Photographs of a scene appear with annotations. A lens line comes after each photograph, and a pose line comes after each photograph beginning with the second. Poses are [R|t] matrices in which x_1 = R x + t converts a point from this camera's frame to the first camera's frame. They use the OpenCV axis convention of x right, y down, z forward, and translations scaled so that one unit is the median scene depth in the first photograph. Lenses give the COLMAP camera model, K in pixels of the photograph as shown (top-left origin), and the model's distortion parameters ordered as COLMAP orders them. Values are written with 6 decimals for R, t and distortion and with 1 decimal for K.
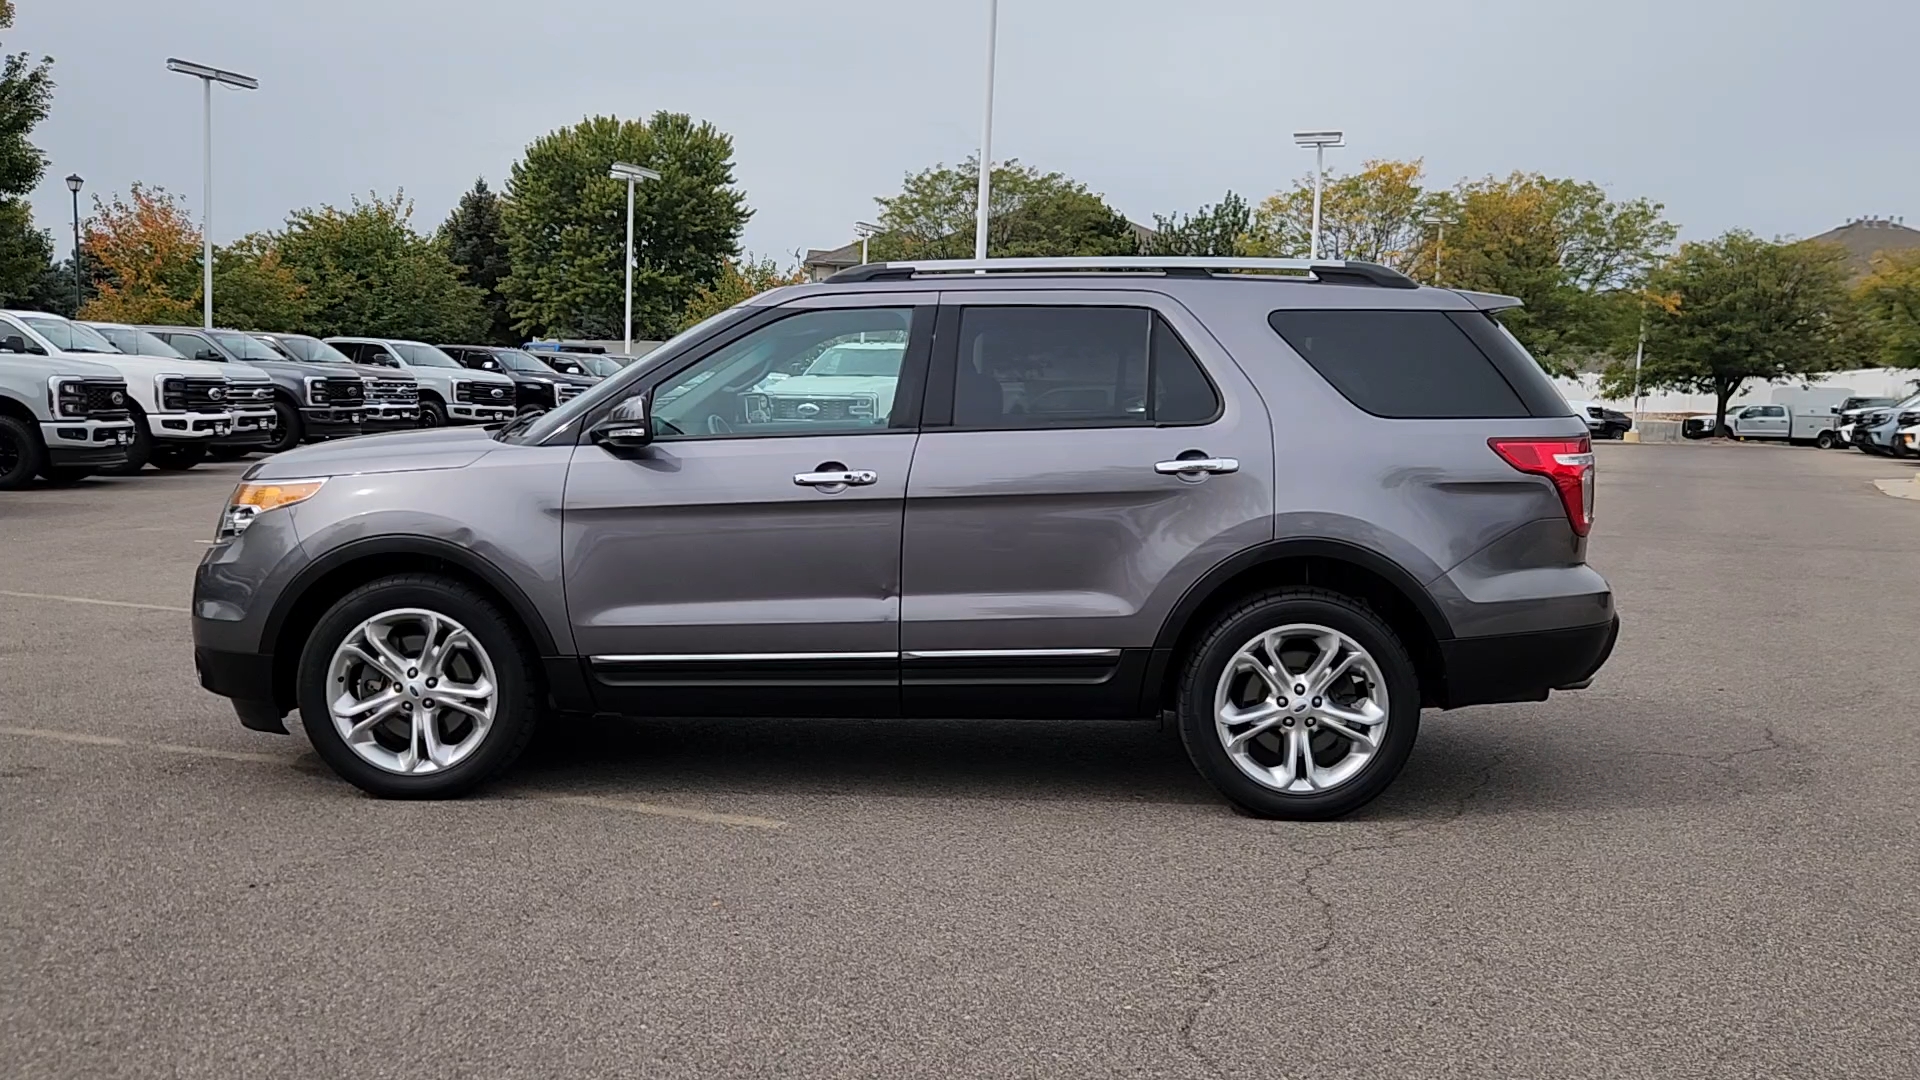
lens RADIAL K [[1711.8, 0, 947.9], [0, 1711.8, 548.9], [0, 0, 1]] dist [0.035101, -0.023760]
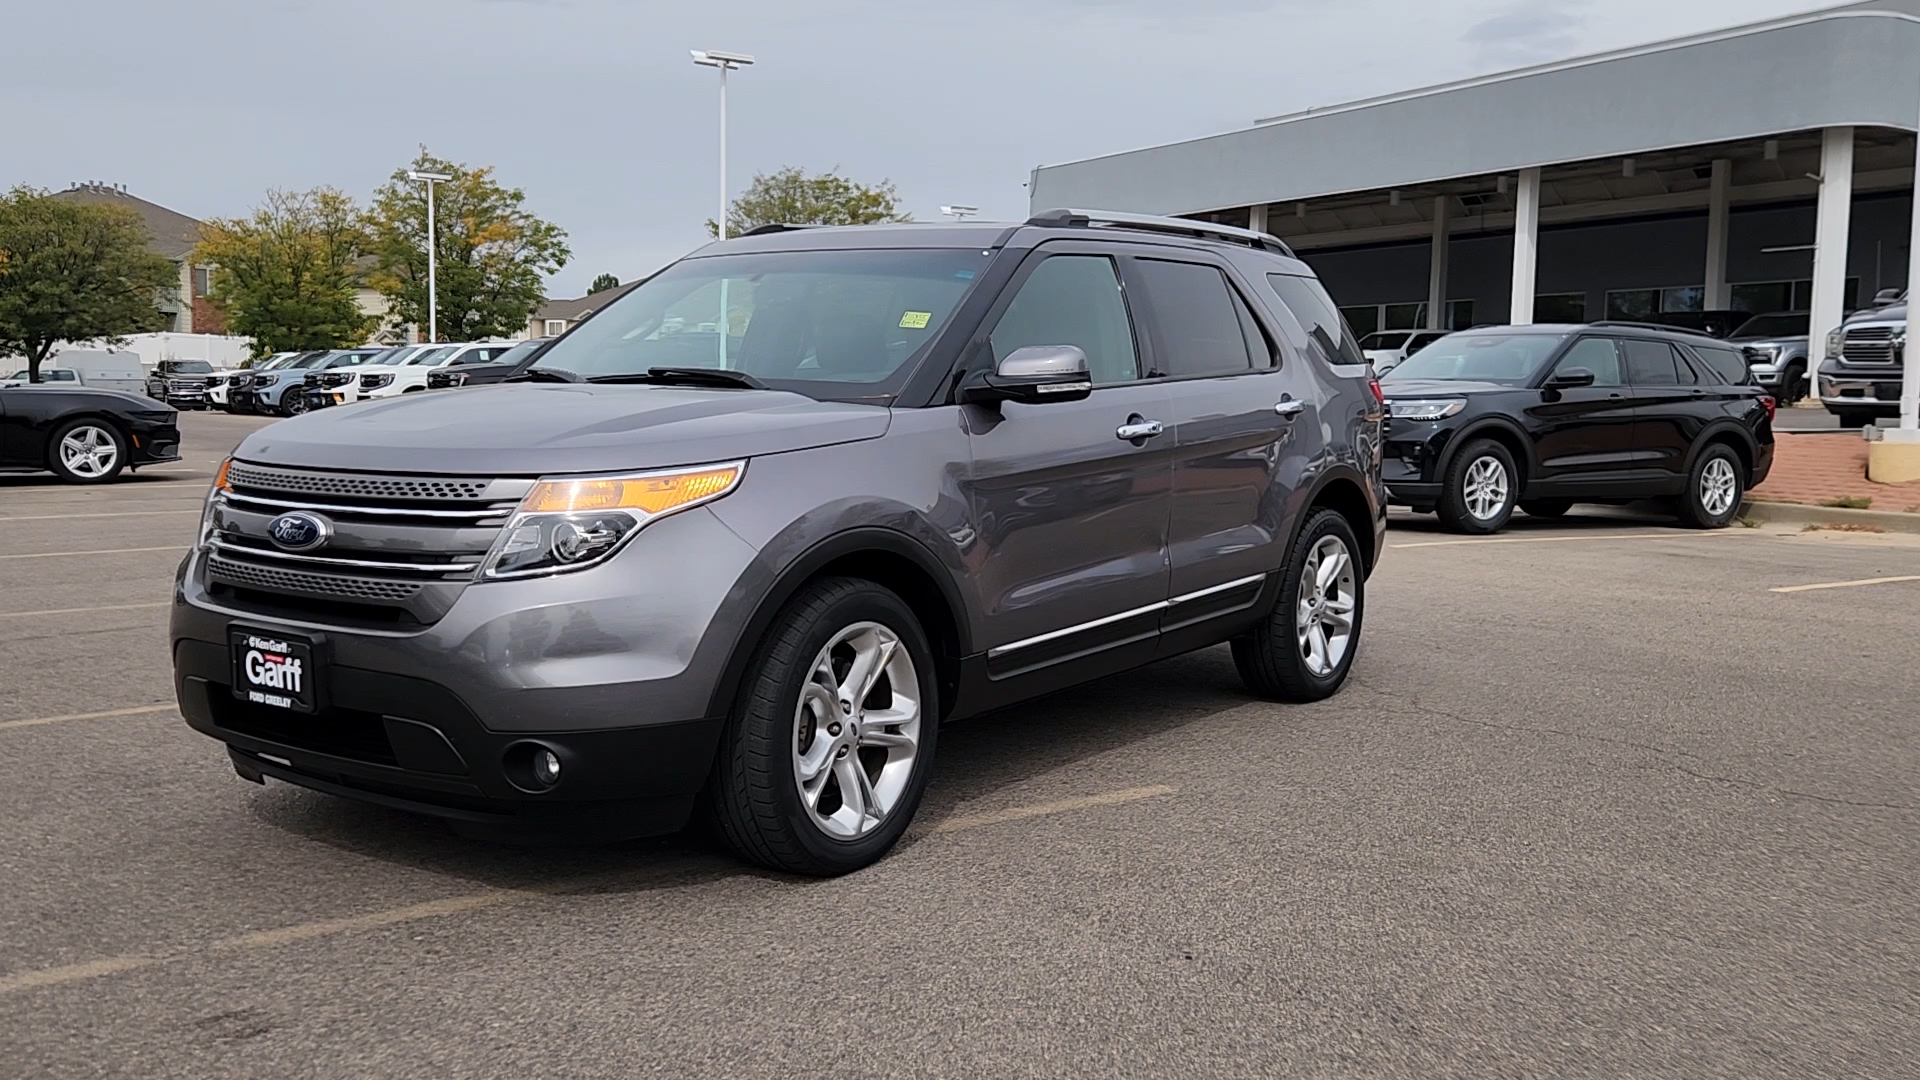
lens RADIAL K [[1711.8, 0, 938.2], [0, 1711.8, 563.9], [0, 0, 1]] dist [0.035101, -0.023760]
pose [[0.554904, -0.103485, 0.825453, -0.882535], [0.079561, 0.994286, 0.071167, -0.041276], [-0.828101, 0.026183, 0.559967, 0.515012]]
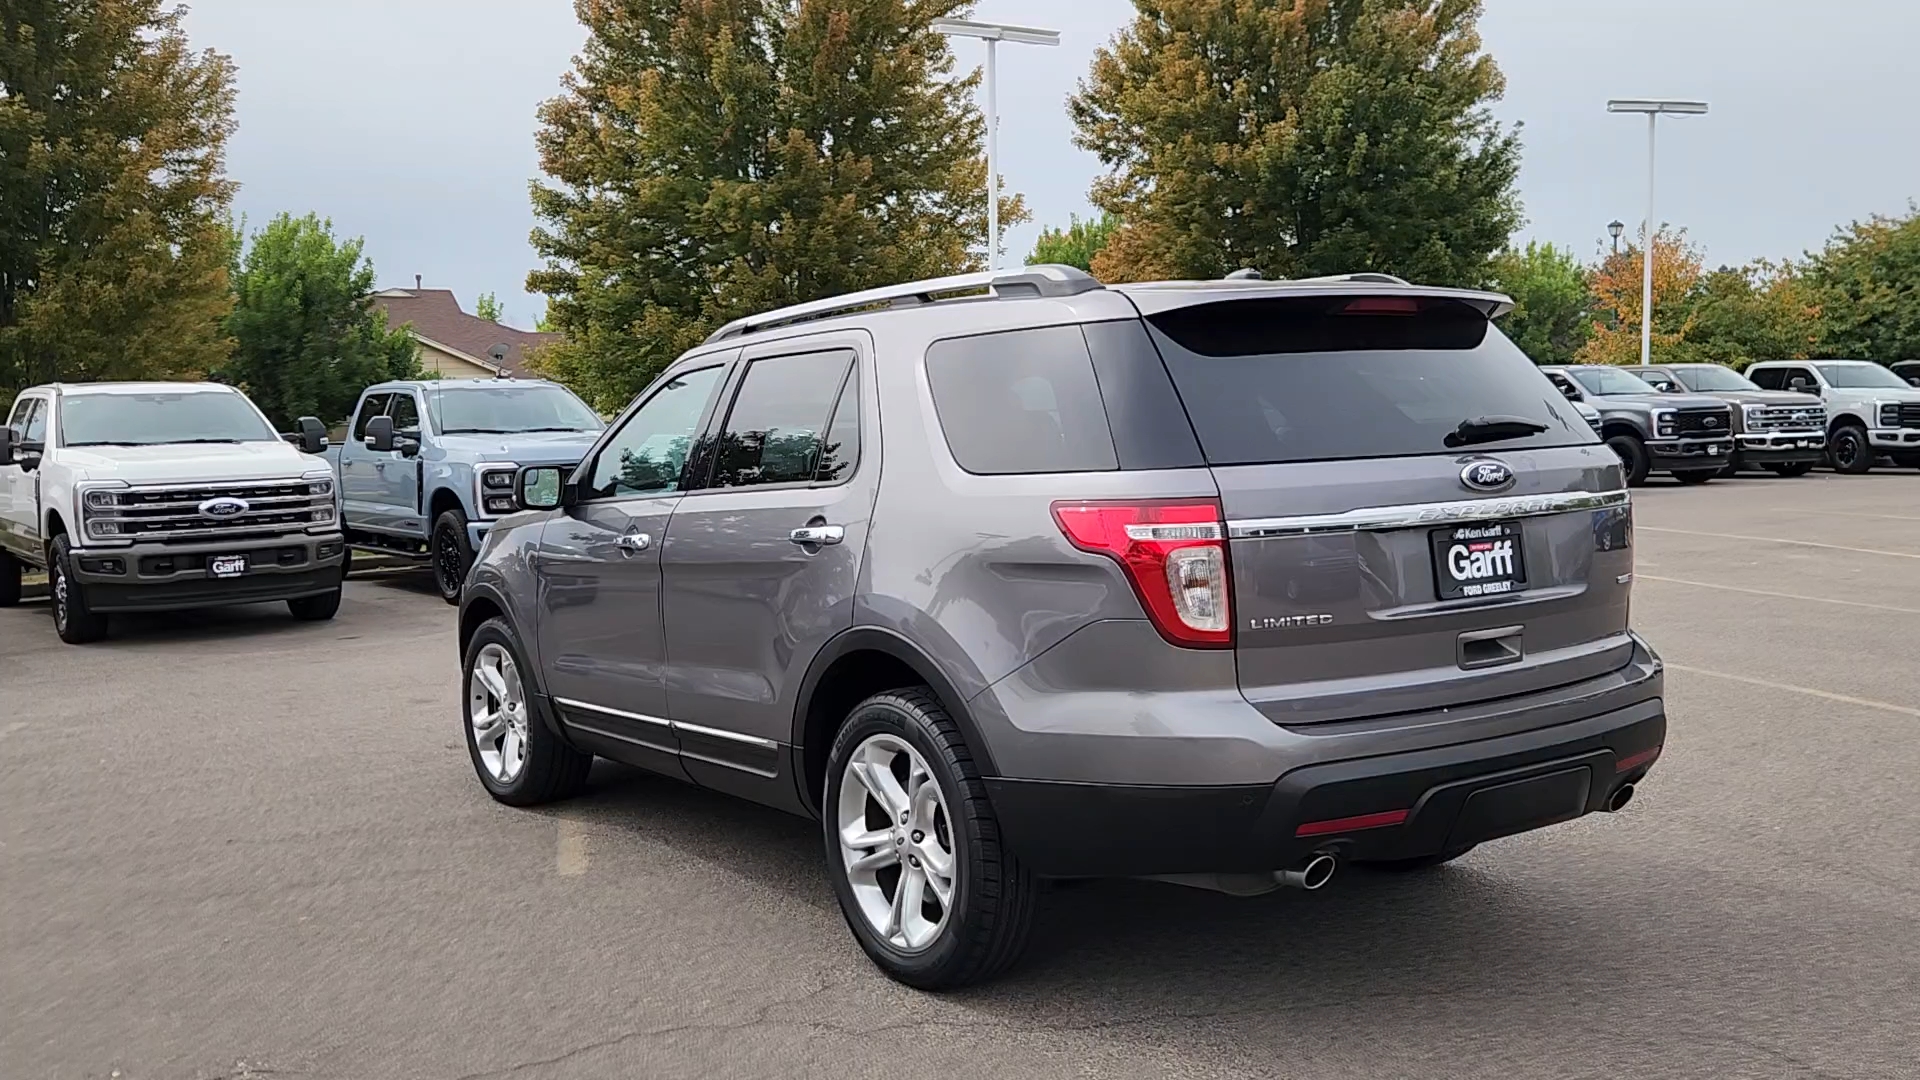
lens RADIAL K [[1711.8, 0, 949.4], [0, 1711.8, 534.9], [0, 0, 1]] dist [0.035101, -0.023760]
pose [[0.597469, 0.013685, -0.801775, 0.803294], [-0.033444, 0.999410, -0.007864, -0.040563], [0.801194, 0.031513, 0.597574, 0.509406]]
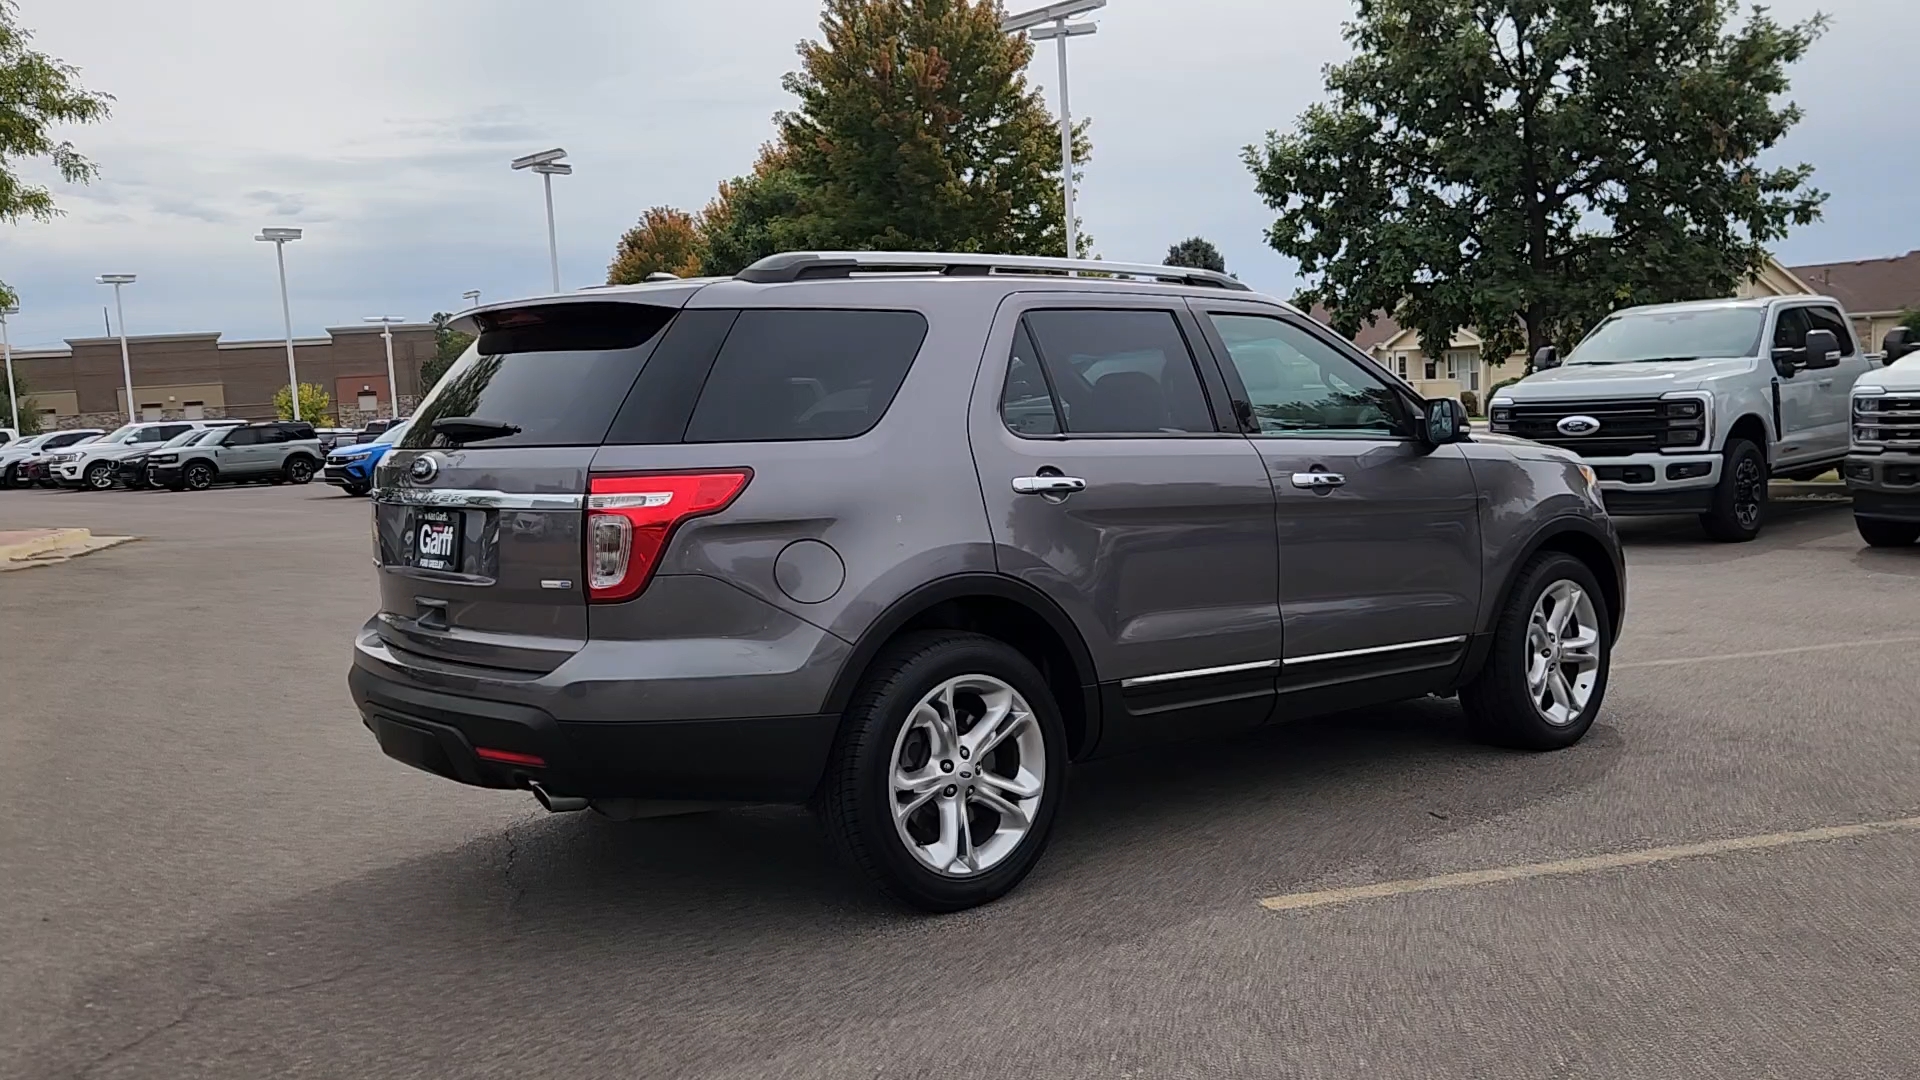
lens RADIAL K [[1711.8, 0, 944.2], [0, 1711.8, 540.2], [0, 0, 1]] dist [0.035101, -0.023760]
pose [[-0.753075, 0.066186, -0.654597, 0.731506], [-0.035598, 0.989371, 0.140988, -0.165036], [0.656970, 0.129476, -0.742715, 1.842990]]
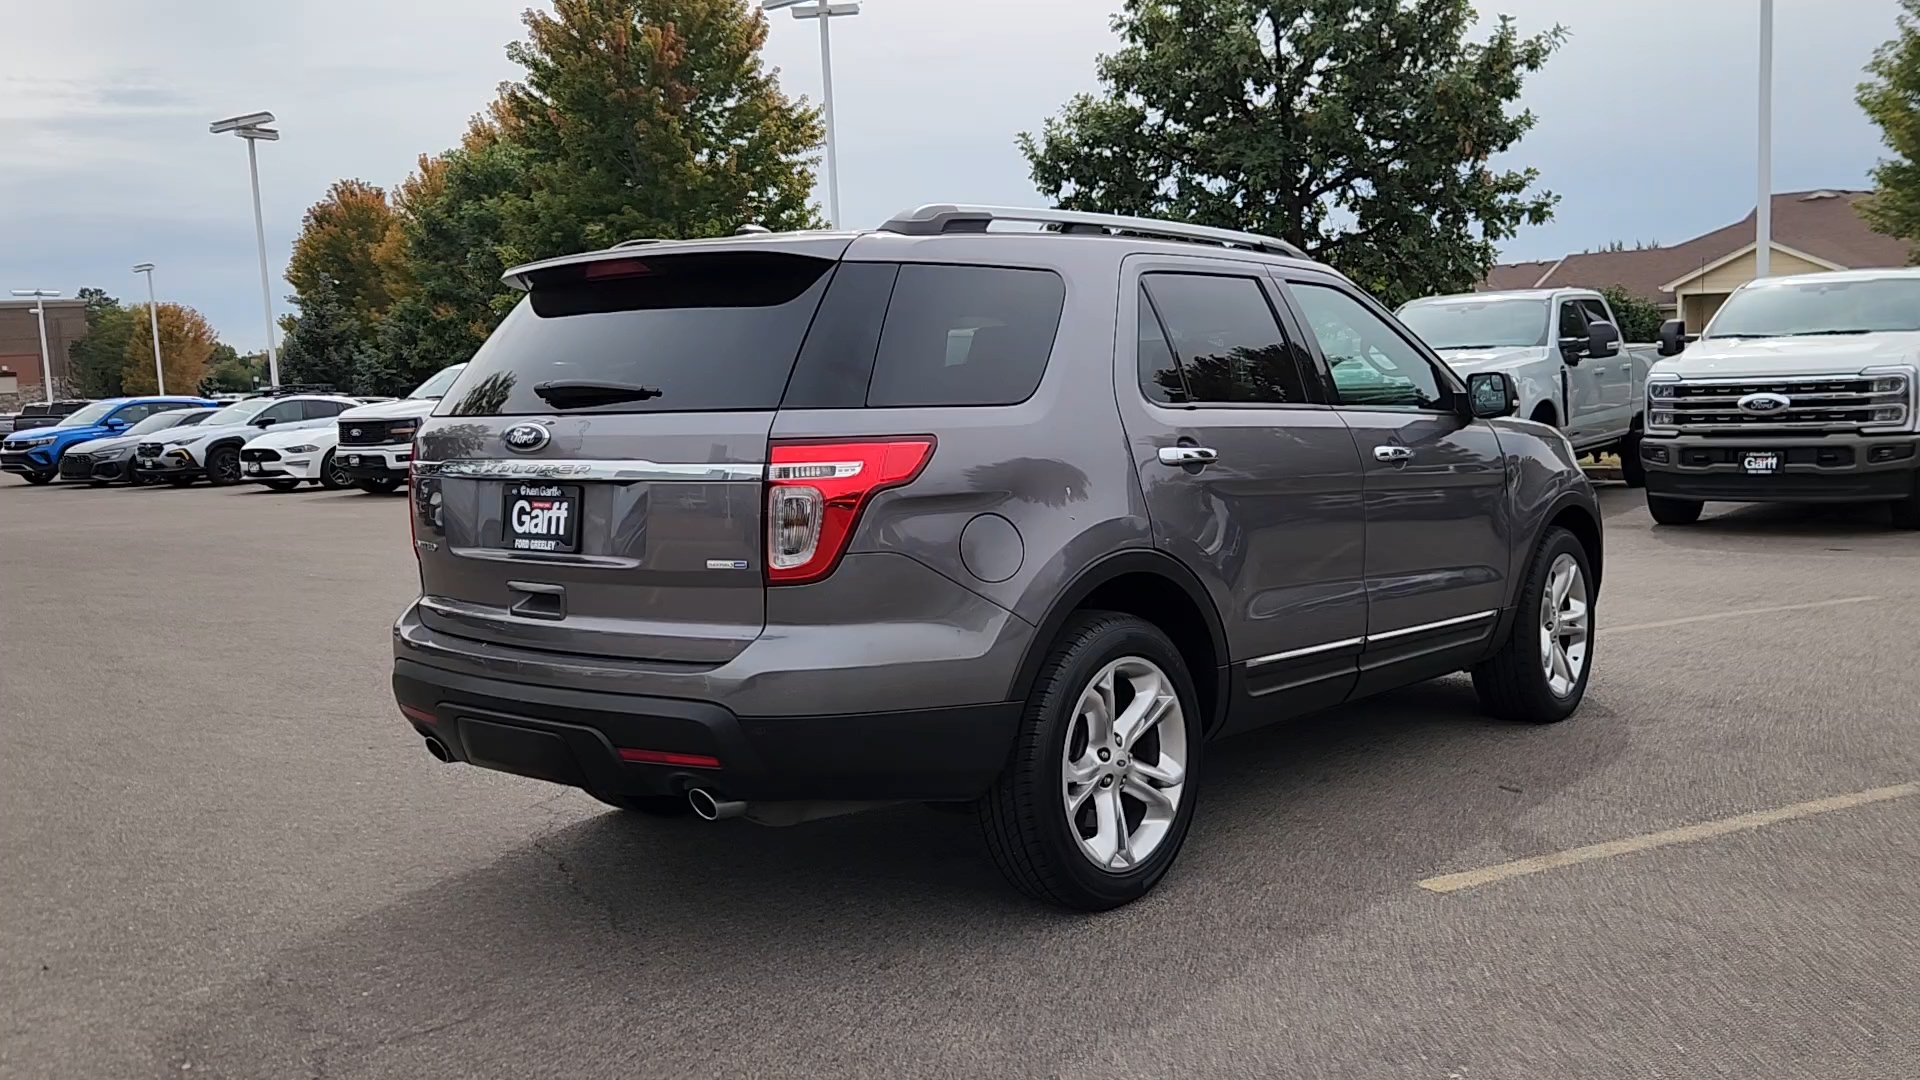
lens RADIAL K [[1711.8, 0, 945.3], [0, 1711.8, 541.0], [0, 0, 1]] dist [0.035101, -0.023760]
pose [[-0.623996, 0.077010, -0.777624, 0.834908], [-0.052504, 0.988751, 0.140050, -0.142466], [0.779662, 0.128219, -0.612934, 1.658760]]
